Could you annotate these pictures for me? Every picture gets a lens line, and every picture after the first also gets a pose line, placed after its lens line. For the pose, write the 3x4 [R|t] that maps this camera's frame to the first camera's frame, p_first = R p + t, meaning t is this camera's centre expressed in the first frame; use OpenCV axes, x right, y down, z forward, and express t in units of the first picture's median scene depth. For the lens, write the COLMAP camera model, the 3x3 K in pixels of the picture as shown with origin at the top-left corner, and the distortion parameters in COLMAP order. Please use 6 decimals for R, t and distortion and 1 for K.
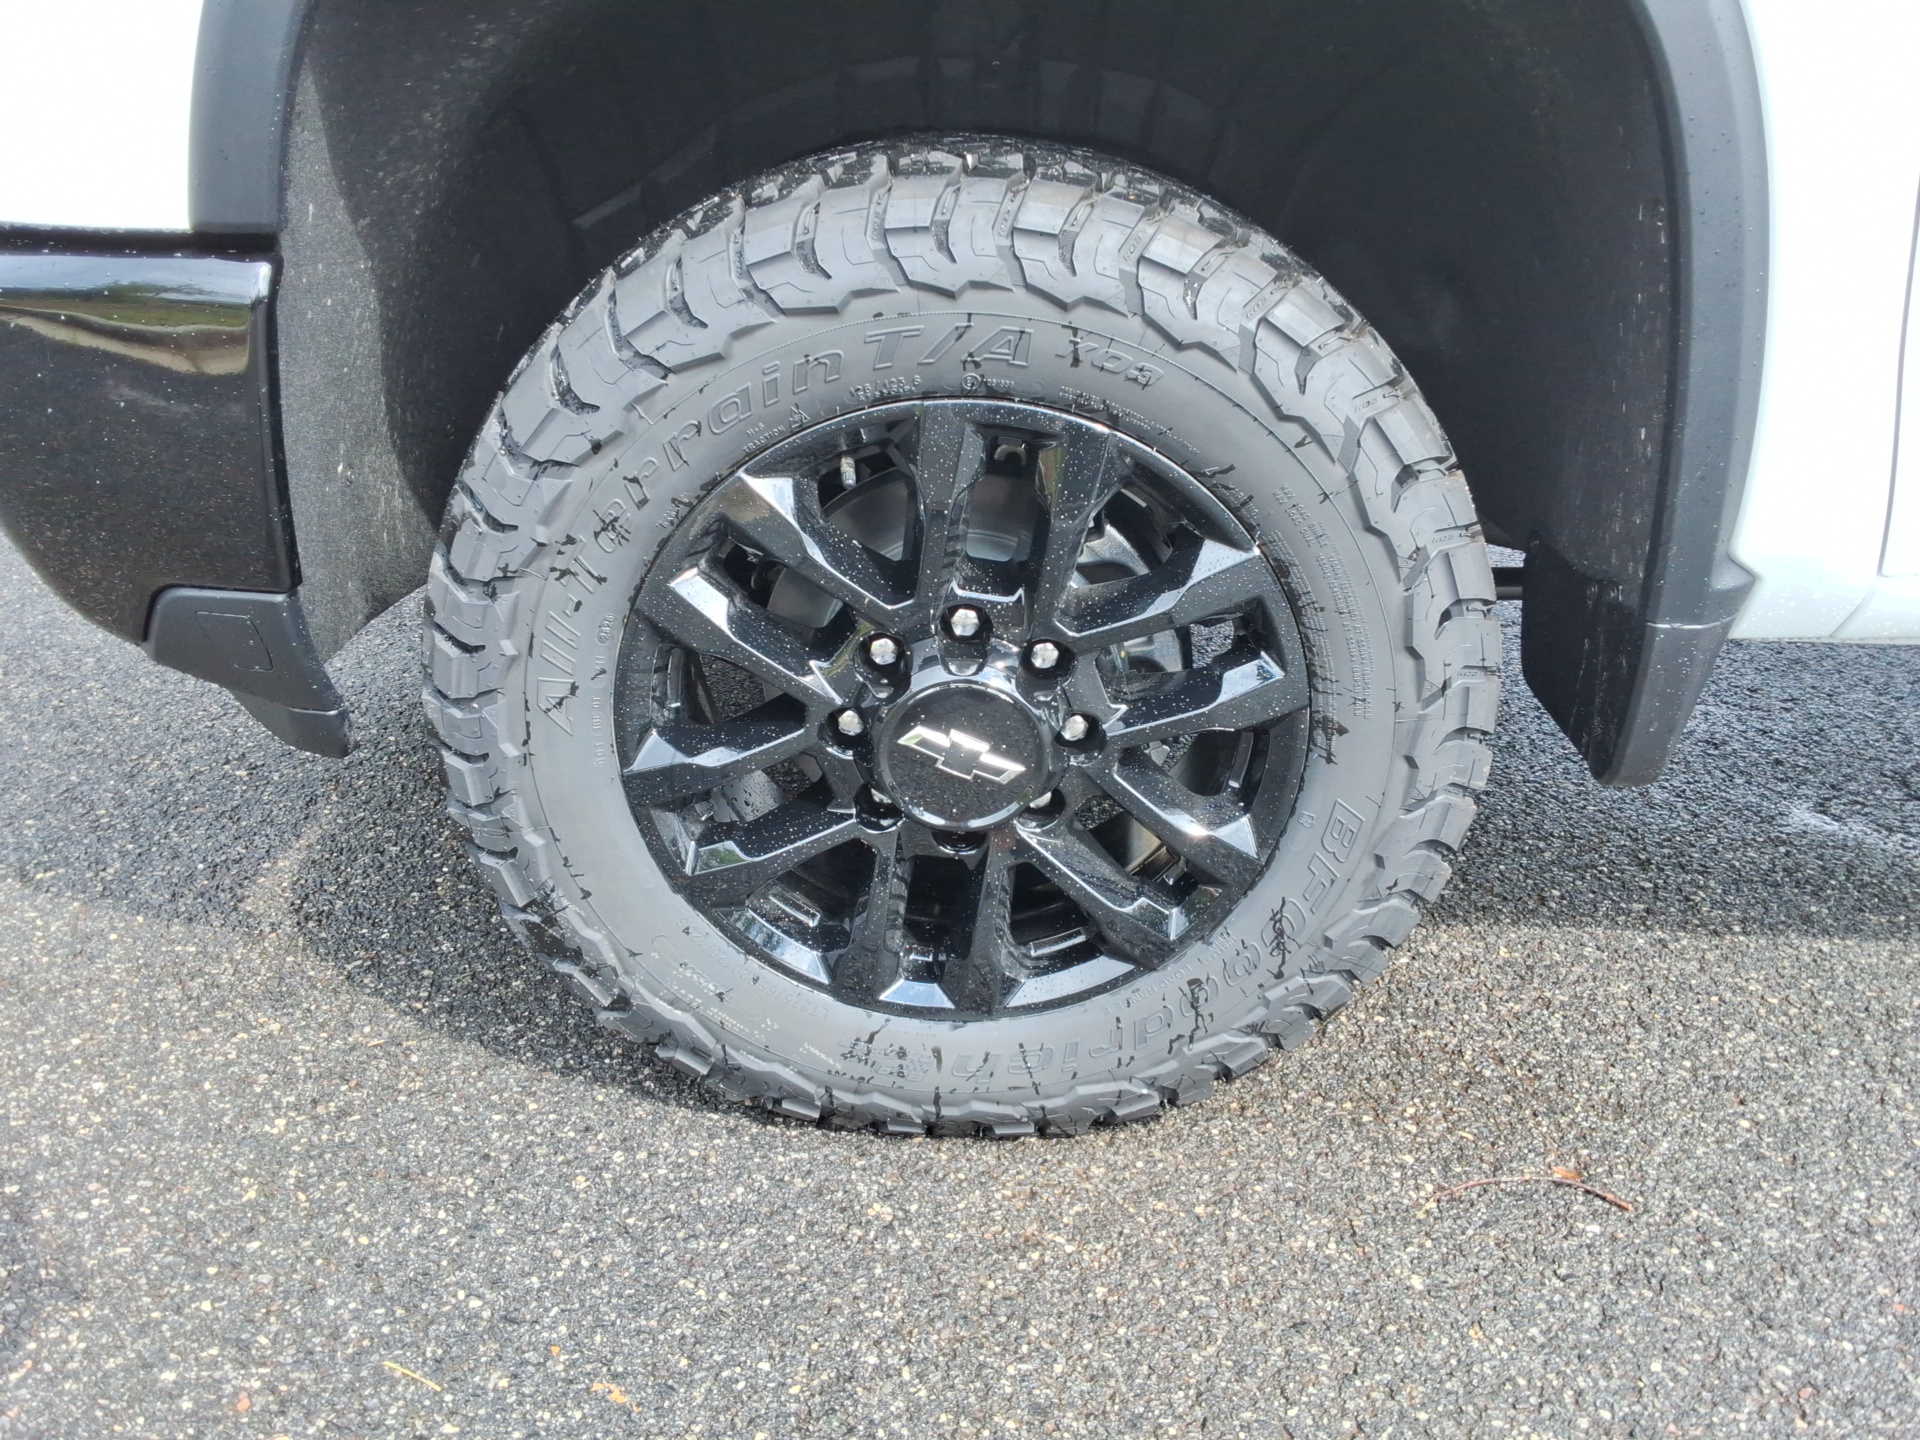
lens RADIAL K [[1544.3, 0, 981.9], [0, 1544.3, 678.1], [0, 0, 1]] dist [0.126119, -0.198504]
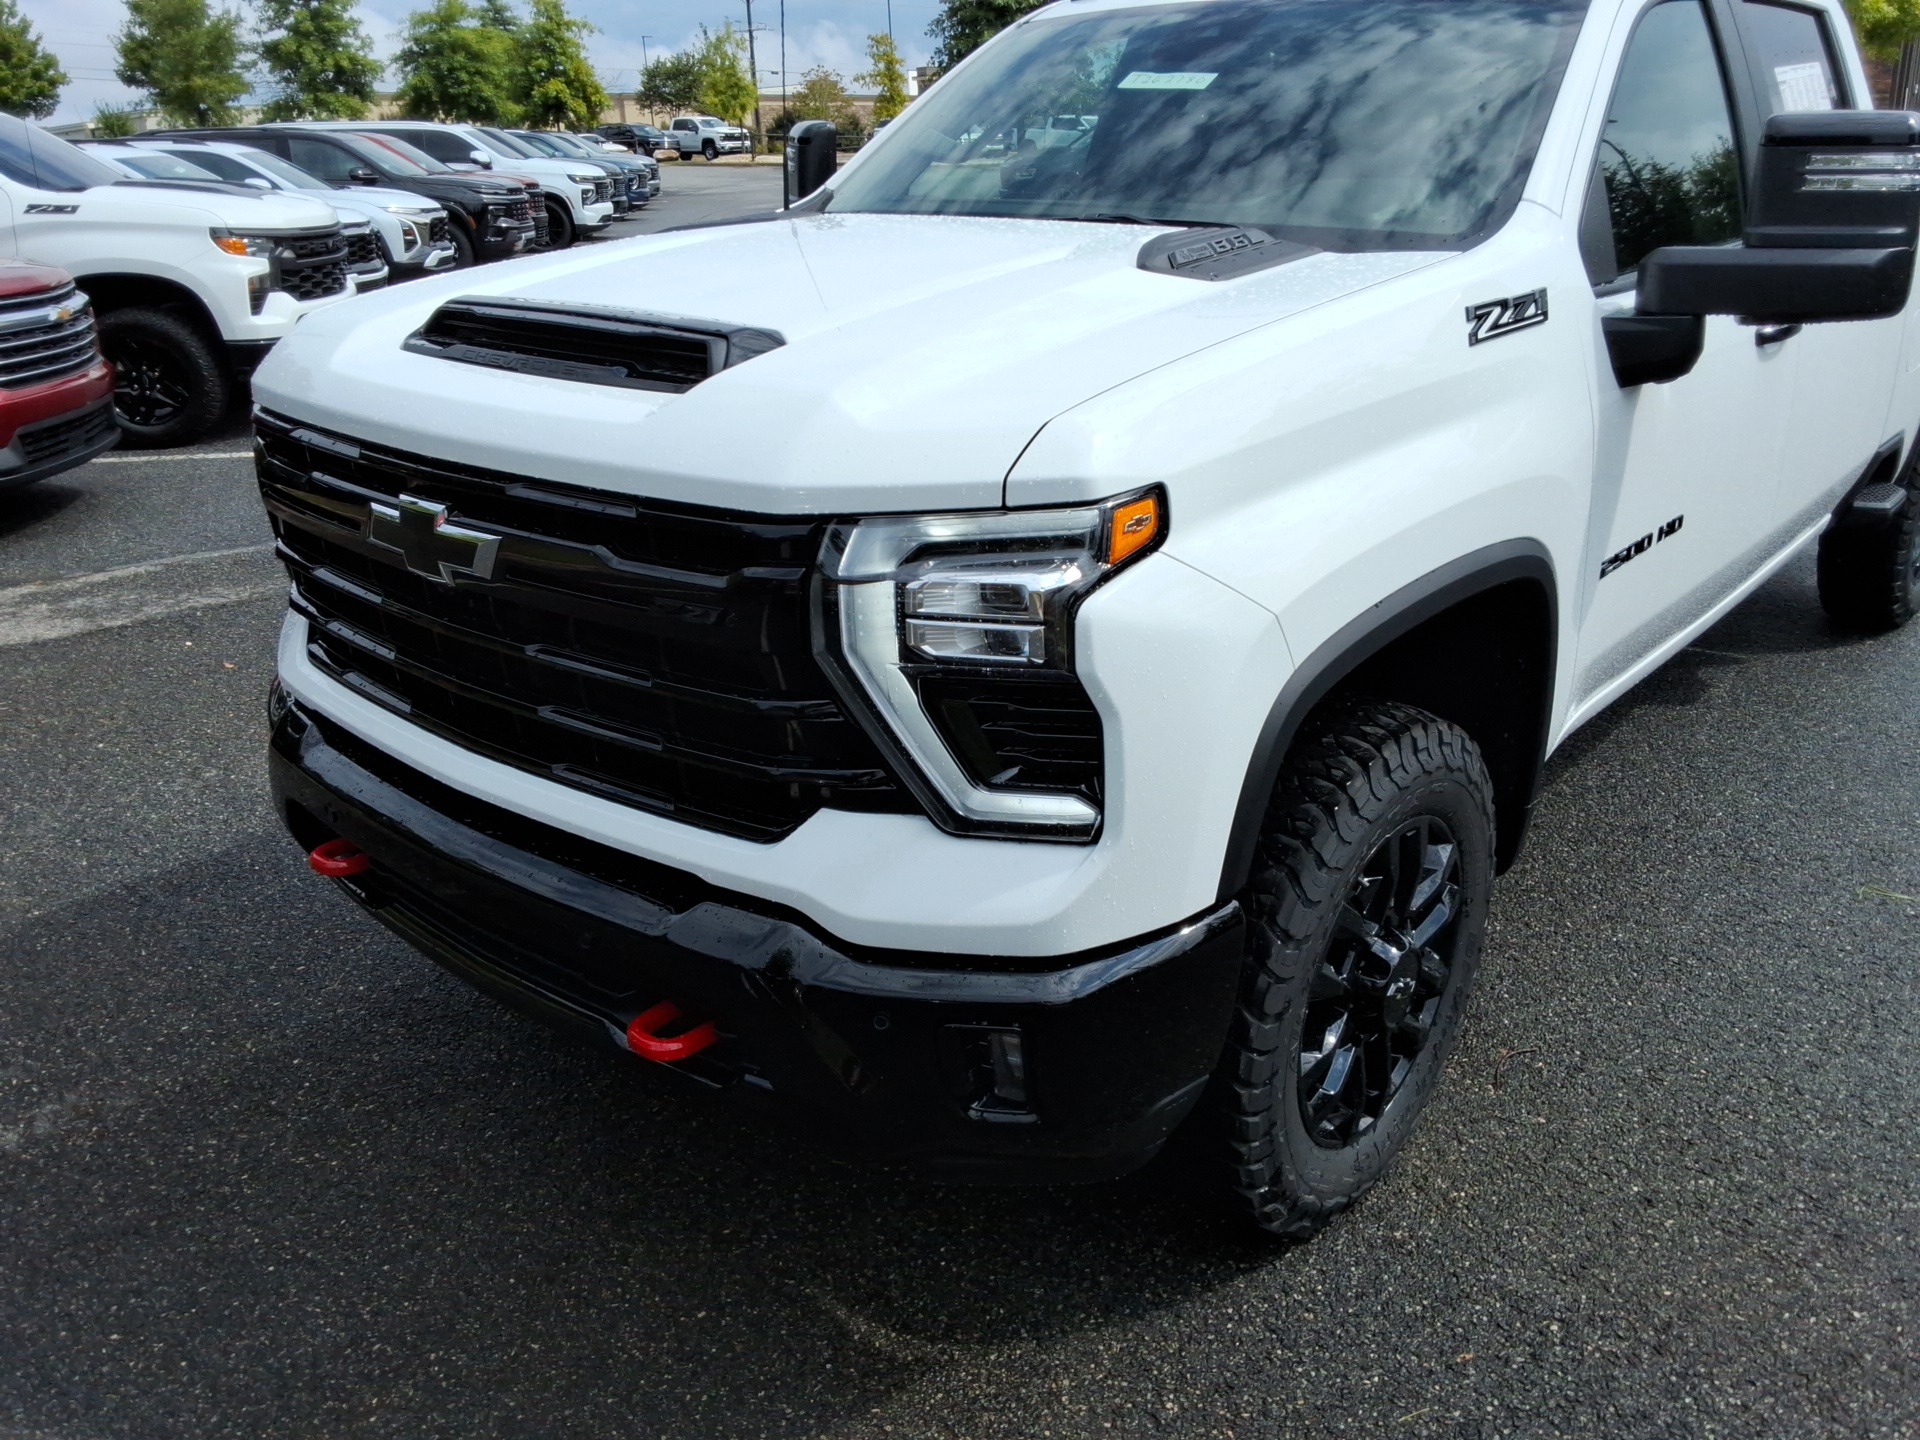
lens RADIAL K [[1544.3, 0, 964.3], [0, 1544.3, 701.3], [0, 0, 1]] dist [0.126119, -0.198504]
pose [[0.642642, -0.320016, 0.696133, -1.806278], [0.362982, 0.927322, 0.091205, -0.742396], [-0.674726, 0.194072, 0.712096, -0.154722]]
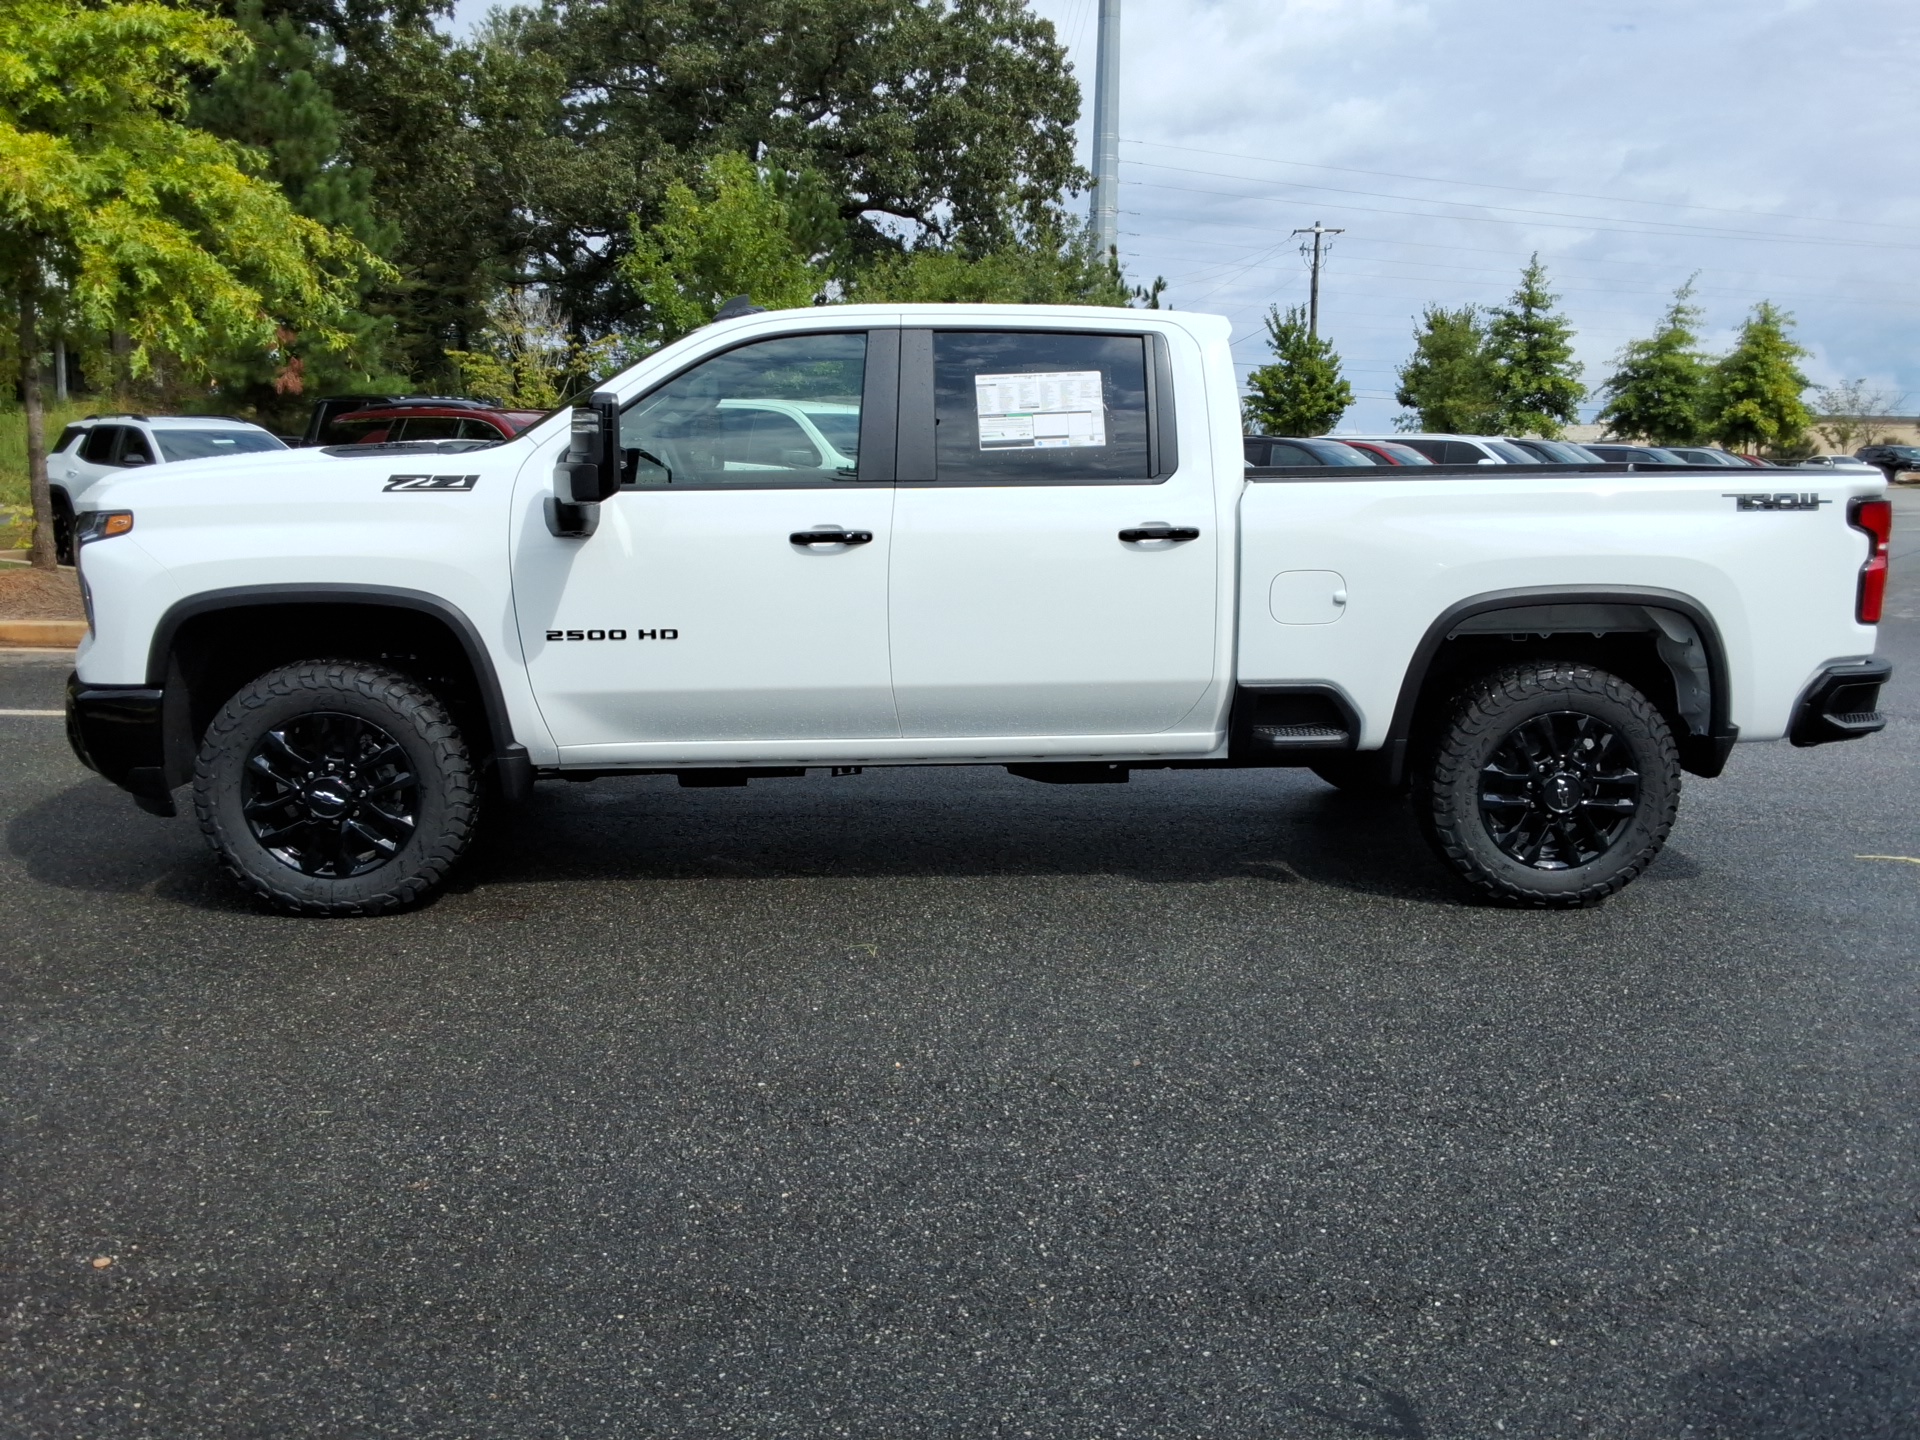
lens RADIAL K [[1544.3, 0, 963.4], [0, 1544.3, 710.6], [0, 0, 1]] dist [0.126119, -0.198504]
pose [[0.997327, -0.044740, 0.057776, 1.532253], [0.058063, 0.965239, -0.254839, 1.047300], [-0.044366, 0.257513, 0.965256, -3.353594]]
